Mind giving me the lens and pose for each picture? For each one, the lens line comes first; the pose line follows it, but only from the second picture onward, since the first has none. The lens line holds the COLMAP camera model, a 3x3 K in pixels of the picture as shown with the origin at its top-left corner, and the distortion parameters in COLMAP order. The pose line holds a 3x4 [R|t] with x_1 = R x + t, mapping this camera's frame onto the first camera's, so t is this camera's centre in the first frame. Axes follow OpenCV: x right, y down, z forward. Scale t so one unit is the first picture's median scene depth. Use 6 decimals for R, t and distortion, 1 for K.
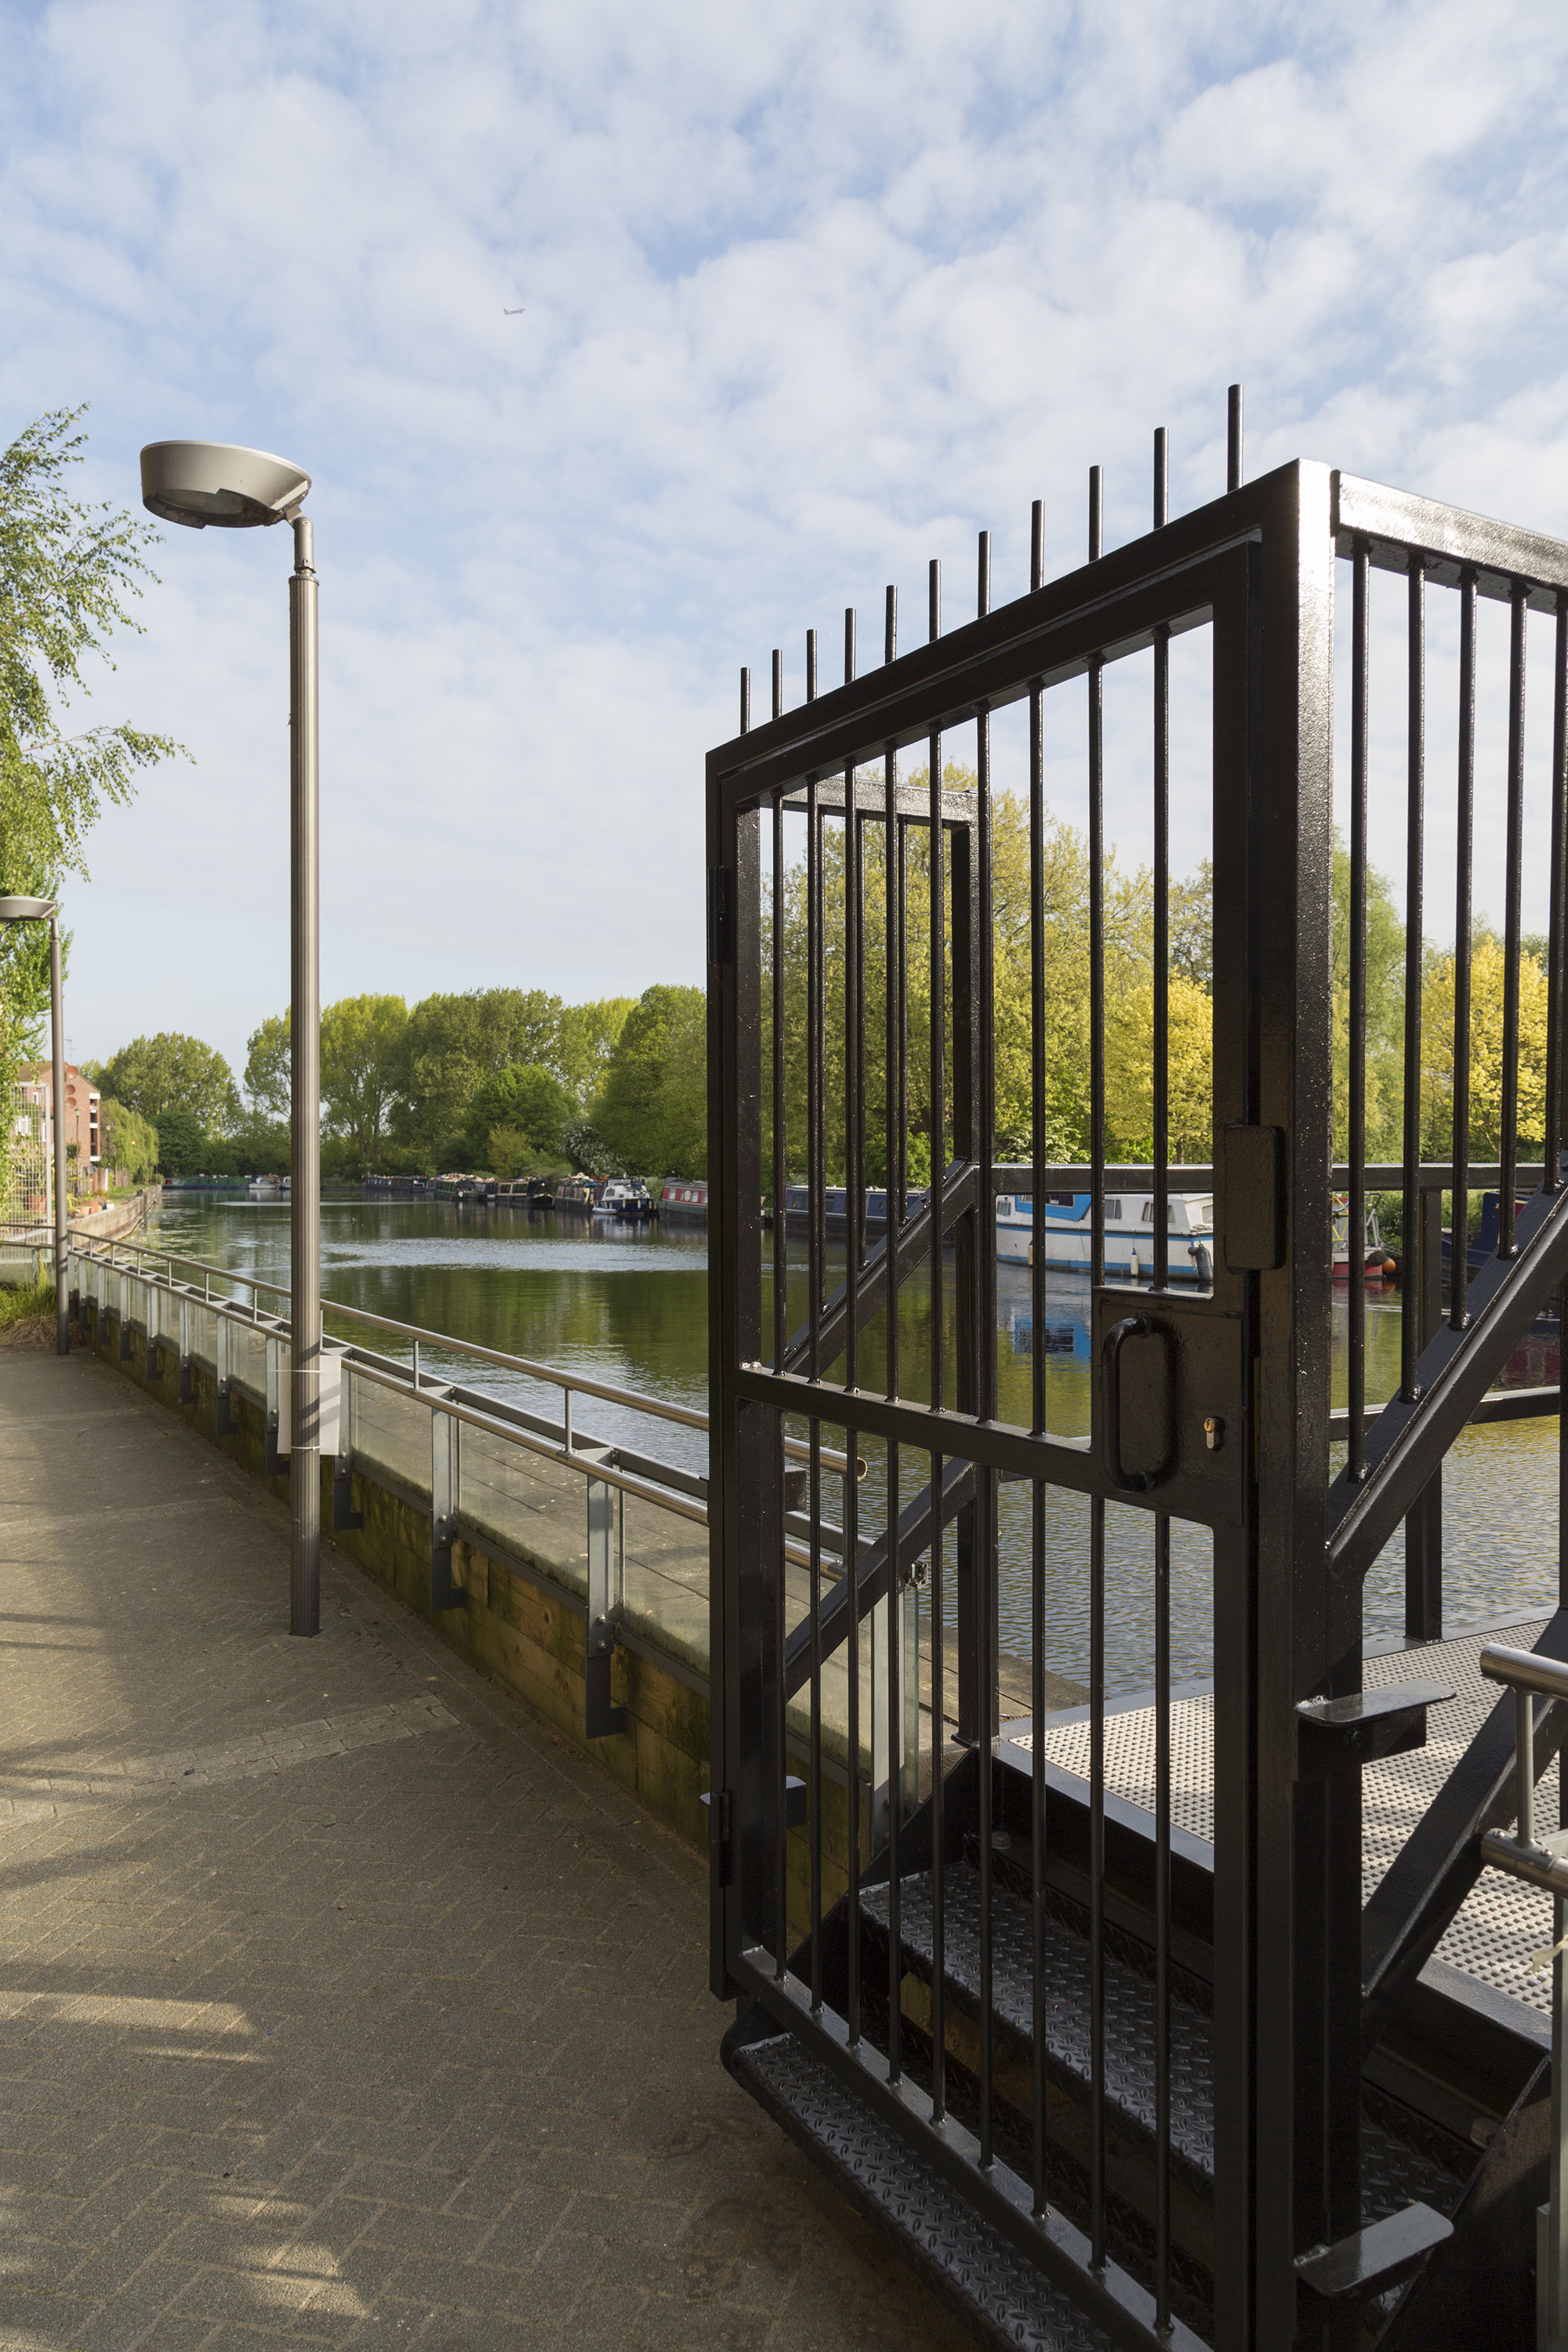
lens RADIAL K [[1589.6, 0, 774.1], [0, 1589.6, 1179.9], [0, 0, 1]] dist [-0.010003, -0.003161]
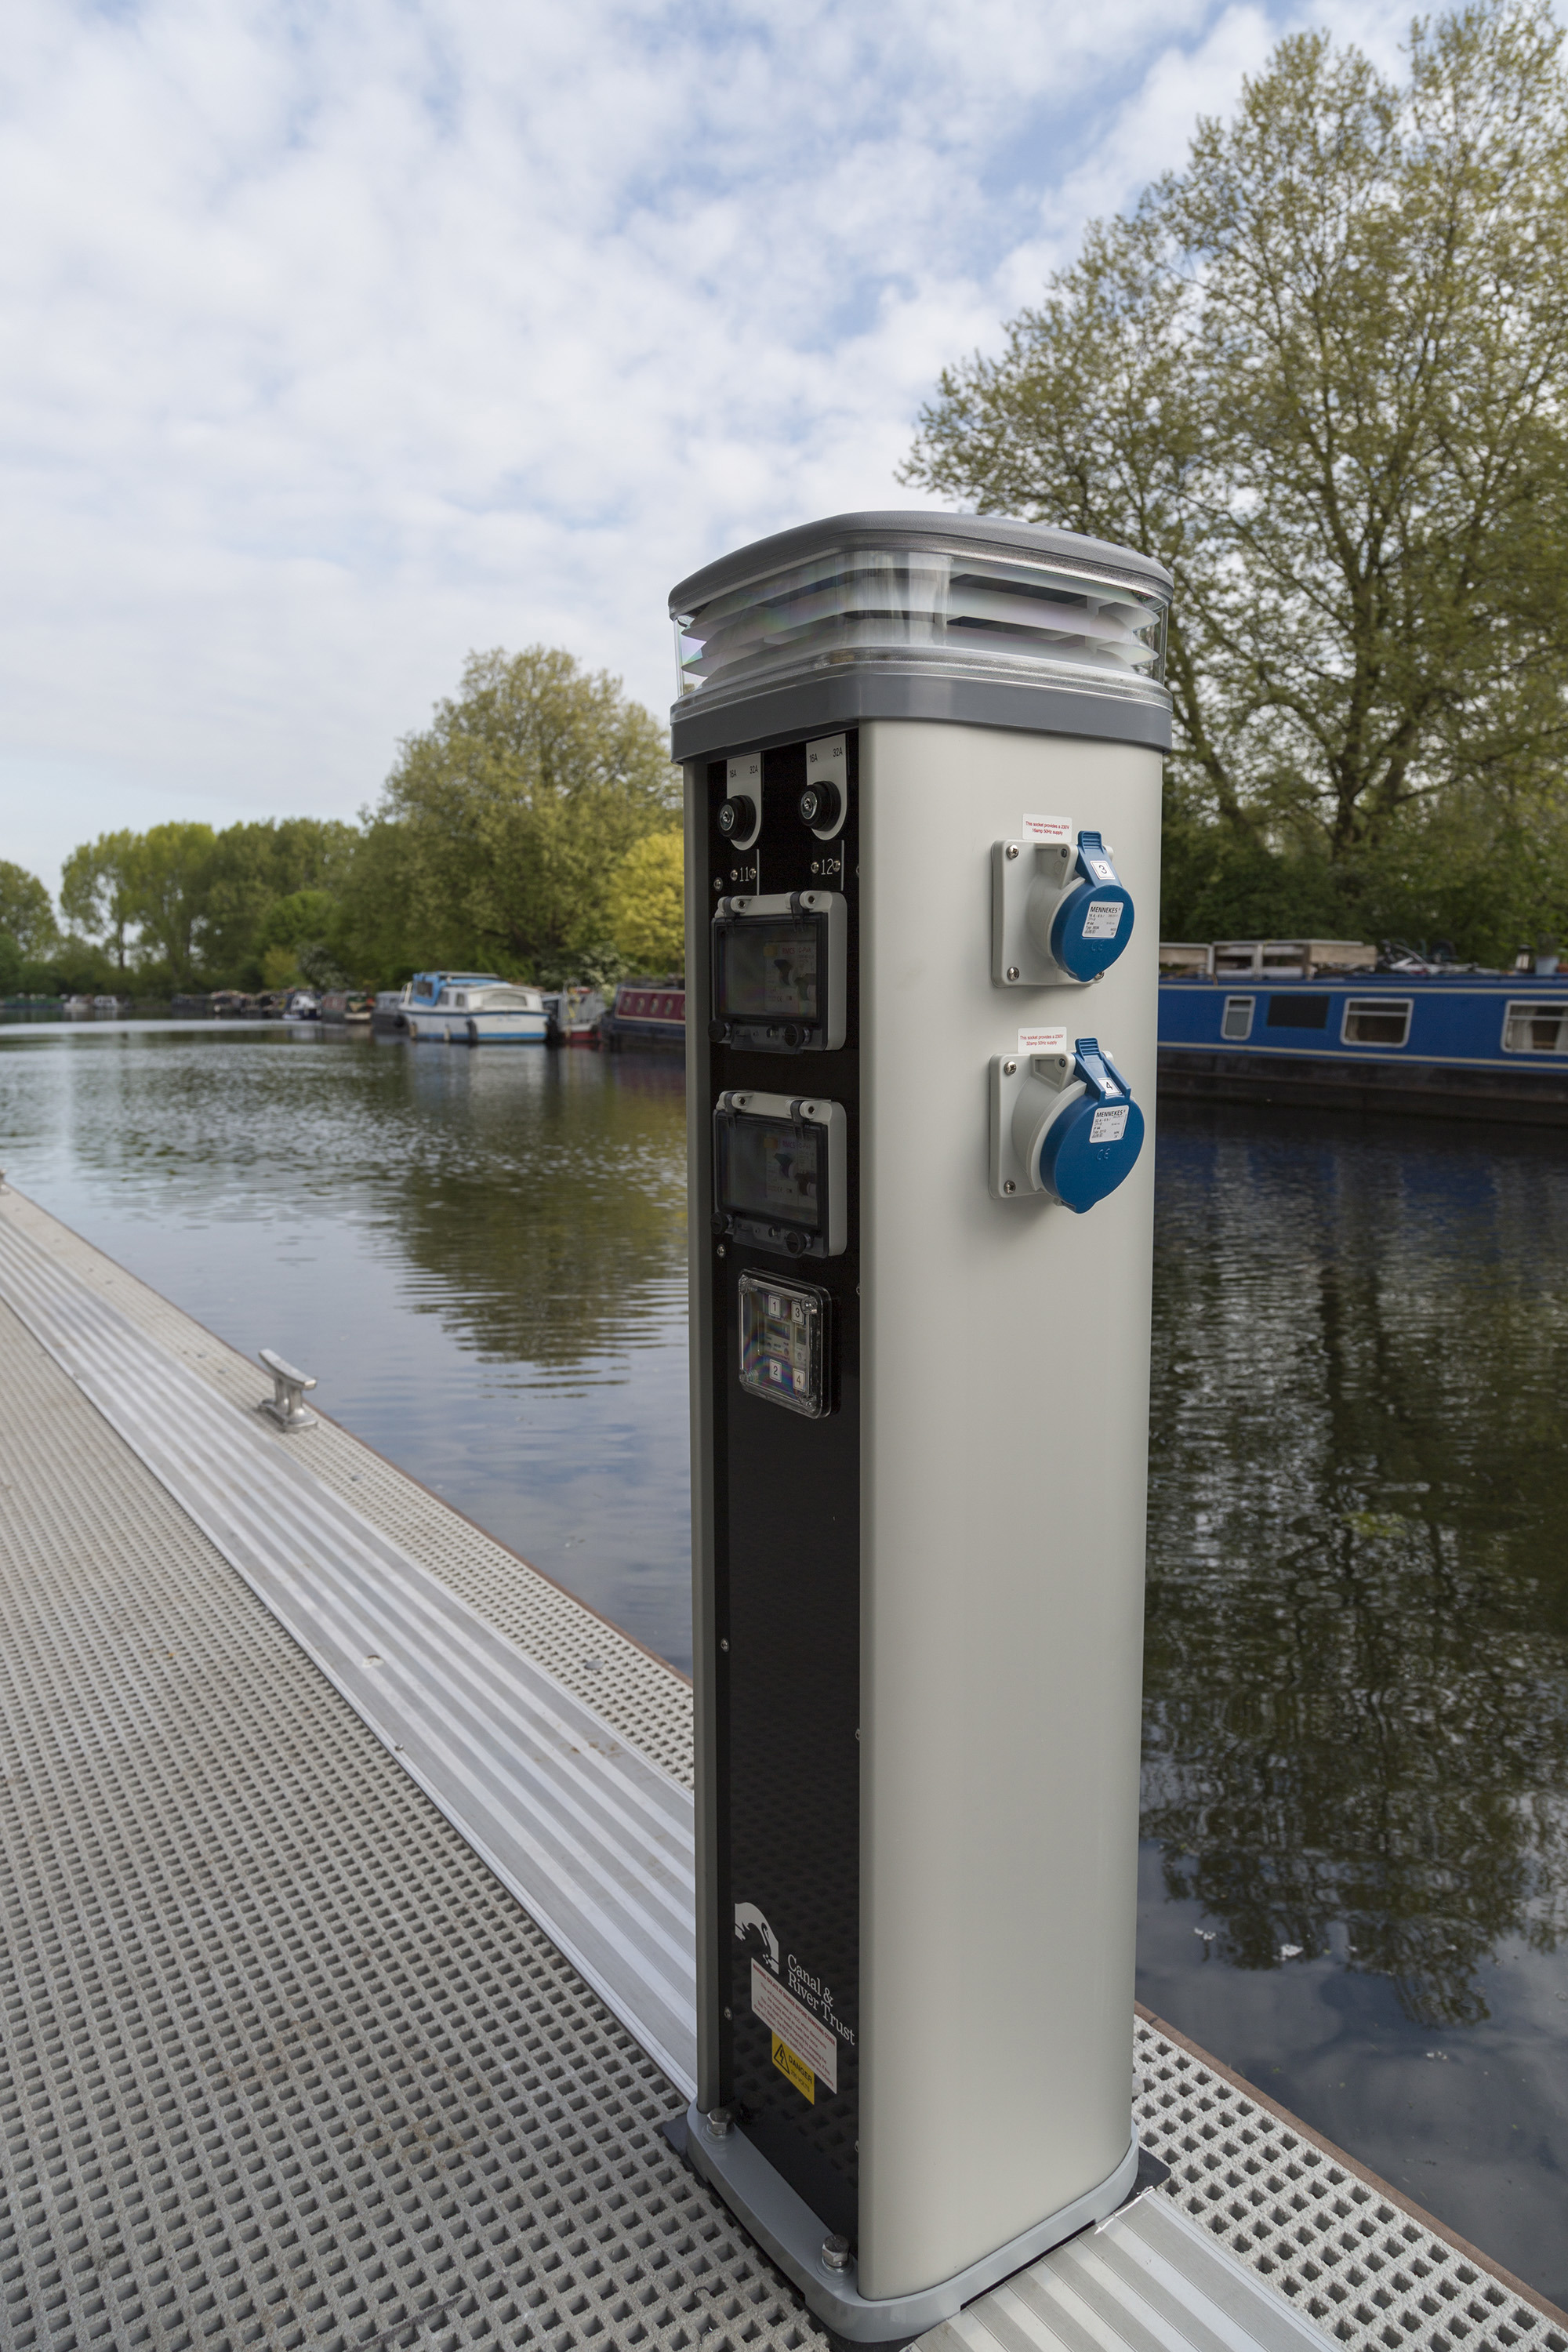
lens RADIAL K [[1589.6, 0, 800.5], [0, 1589.6, 1165.6], [0, 0, 1]] dist [-0.010003, -0.003161]
pose [[0.997092, -0.007719, 0.075820, 0.090021], [0.000108, 0.995000, 0.099876, 0.005565], [-0.076211, -0.099578, 0.992107, -0.112477]]
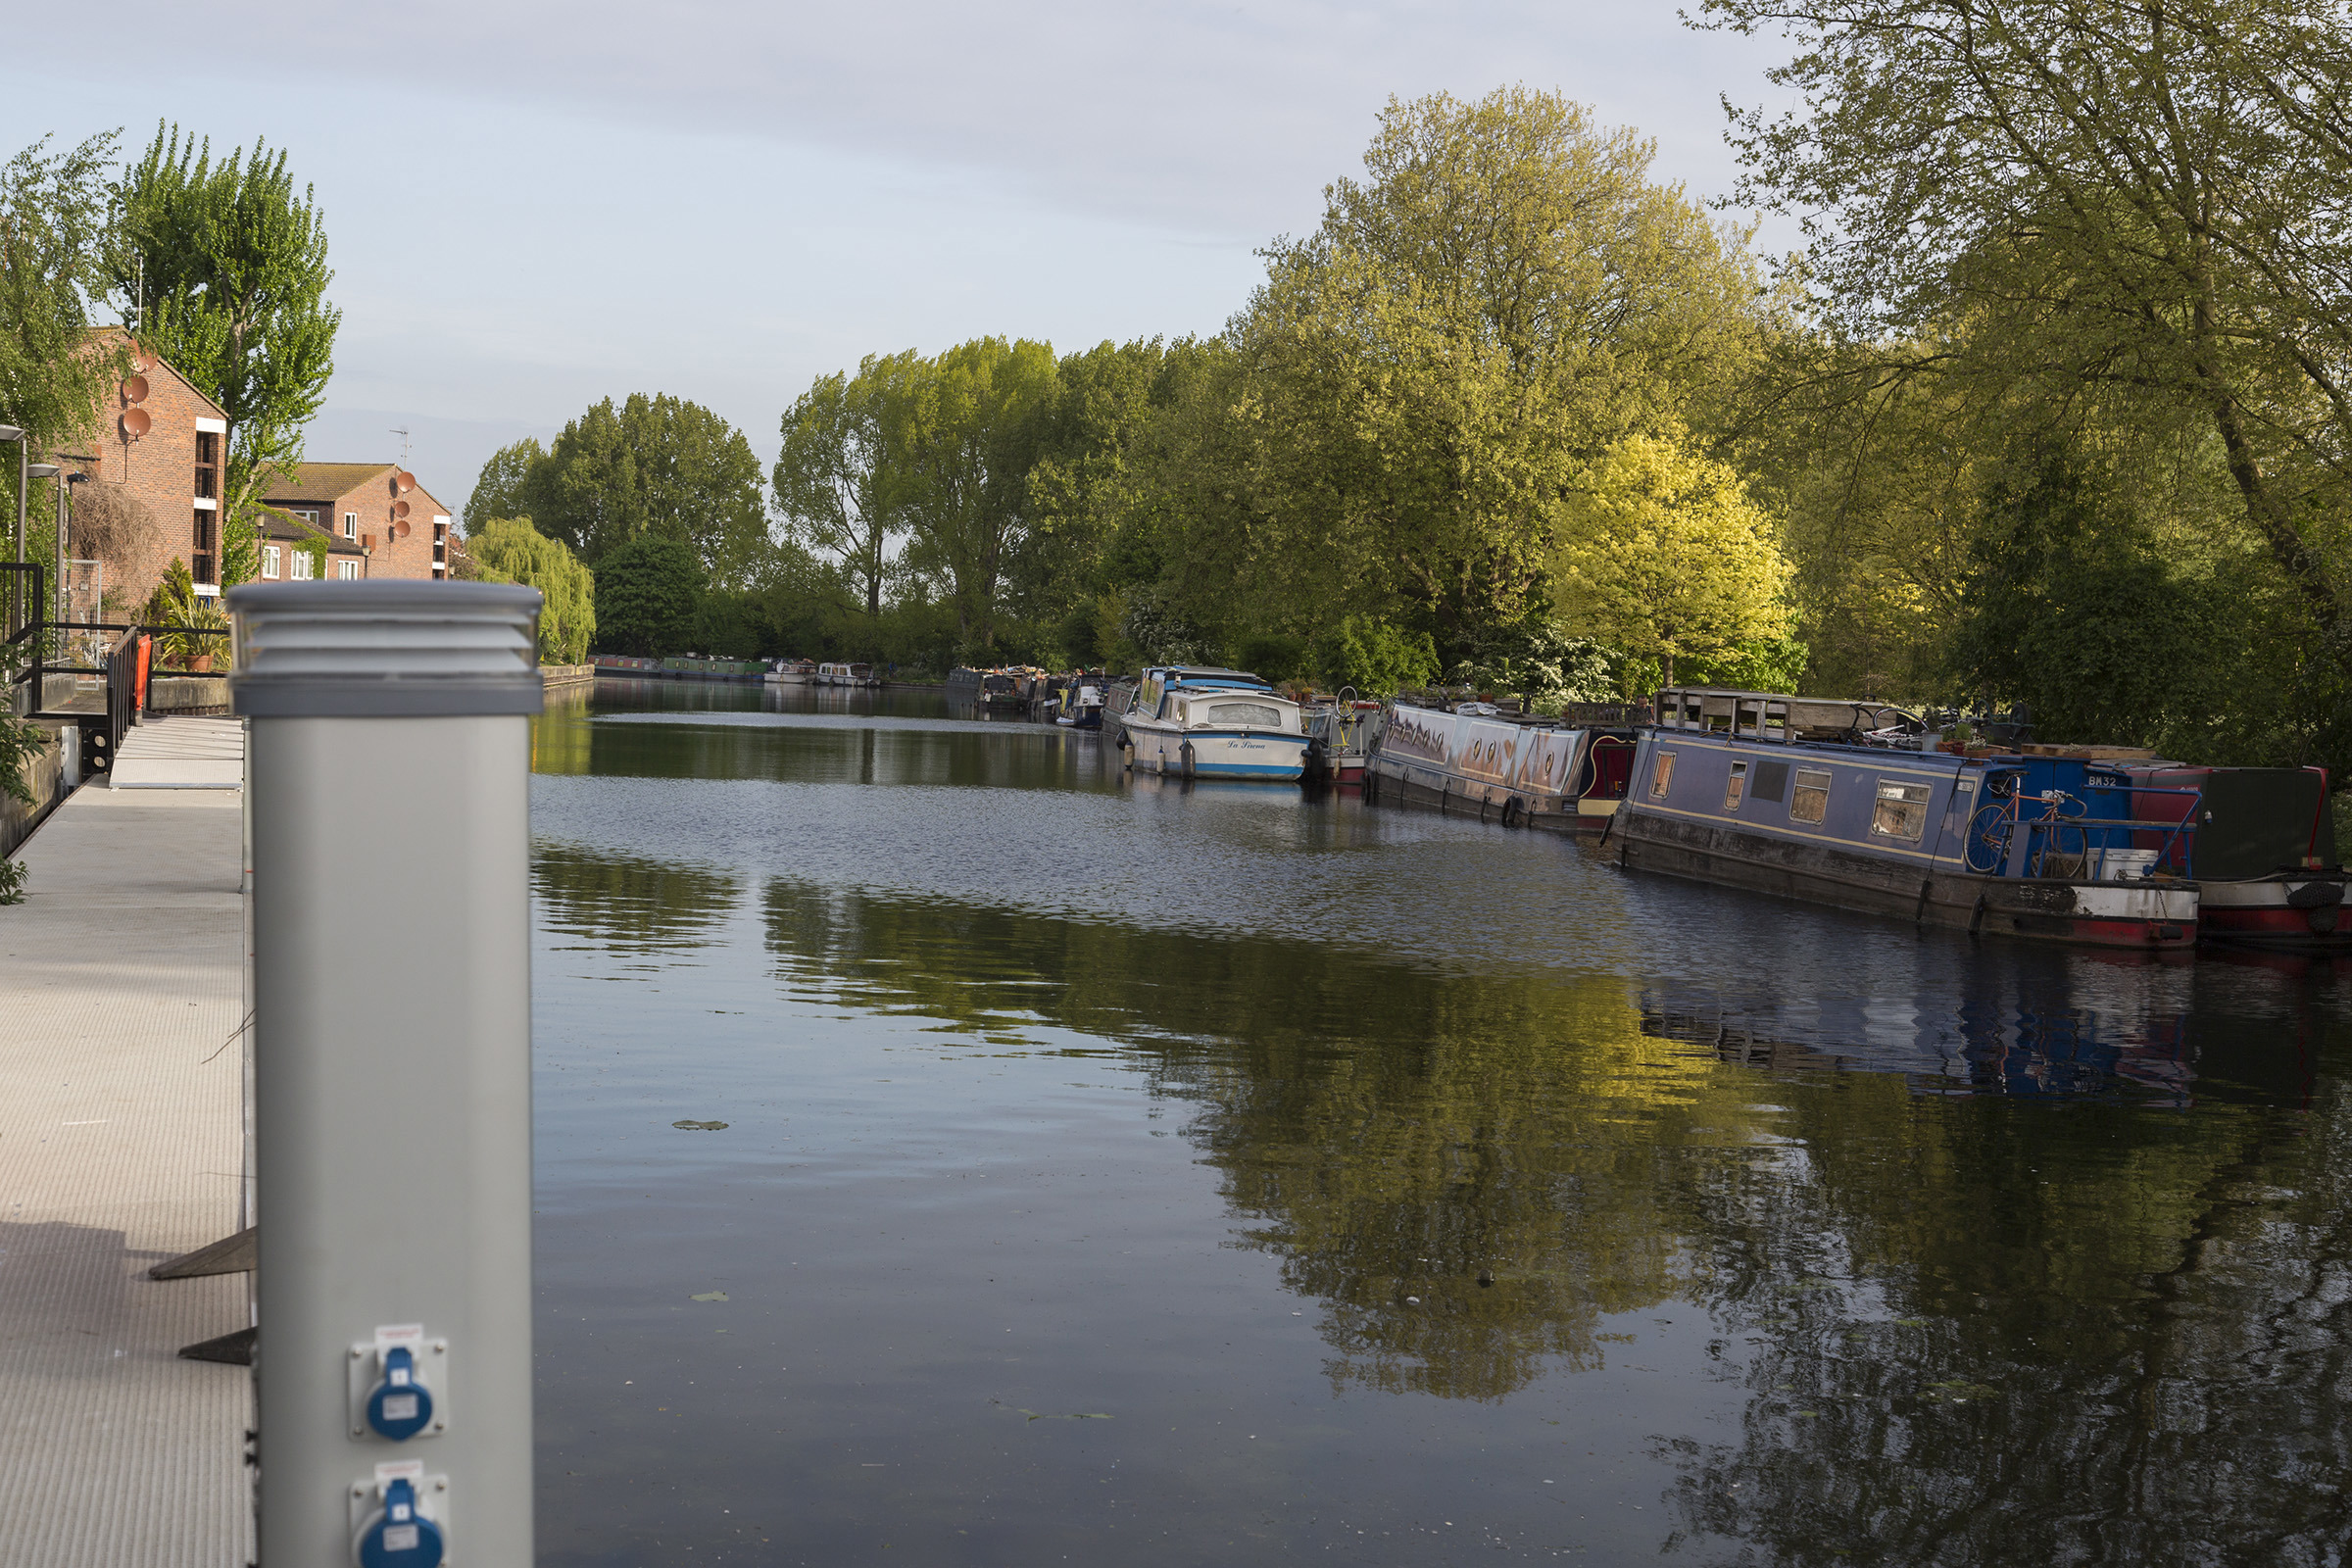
lens RADIAL K [[3631.2, 0, 1239.0], [0, 3631.2, 744.8], [0, 0, 1]] dist [0.205801, 0.000000]
pose [[0.969655, 0.045339, -0.240235, 0.167740], [-0.042857, 0.998960, 0.015550, 0.001004], [0.240690, -0.004783, 0.970590, -0.249050]]
